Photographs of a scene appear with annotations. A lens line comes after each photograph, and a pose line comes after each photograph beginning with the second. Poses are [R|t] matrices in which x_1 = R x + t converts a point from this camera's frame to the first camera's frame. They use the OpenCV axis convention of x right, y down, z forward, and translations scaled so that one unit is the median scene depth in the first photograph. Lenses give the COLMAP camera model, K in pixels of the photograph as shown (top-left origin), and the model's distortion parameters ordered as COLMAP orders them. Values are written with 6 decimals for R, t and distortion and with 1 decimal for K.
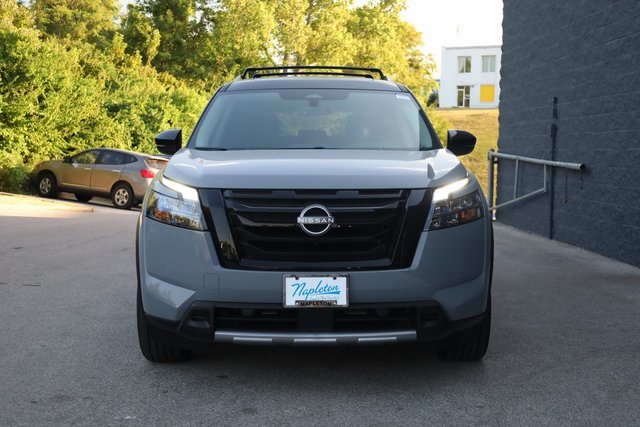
lens RADIAL K [[963.4, 0, 320.0], [0, 963.4, 213.5], [0, 0, 1]] dist [0.021828, 0.017296]
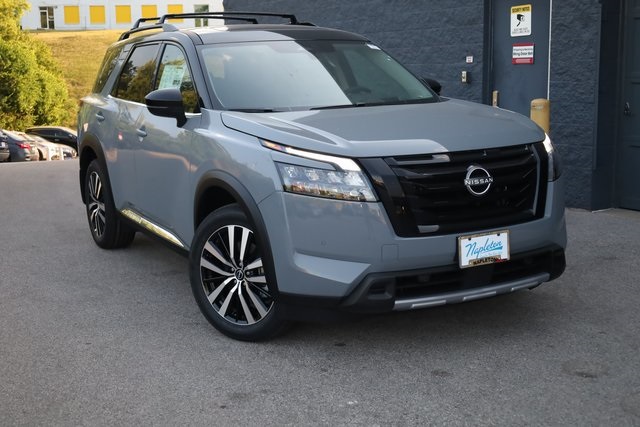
lens RADIAL K [[963.4, 0, 320.0], [0, 963.4, 213.5], [0, 0, 1]] dist [0.021828, 0.017296]
pose [[0.870981, -0.104661, 0.480039, -0.648140], [0.062569, 0.992721, 0.102913, -0.075171], [-0.487316, -0.059599, 0.871189, 0.176470]]
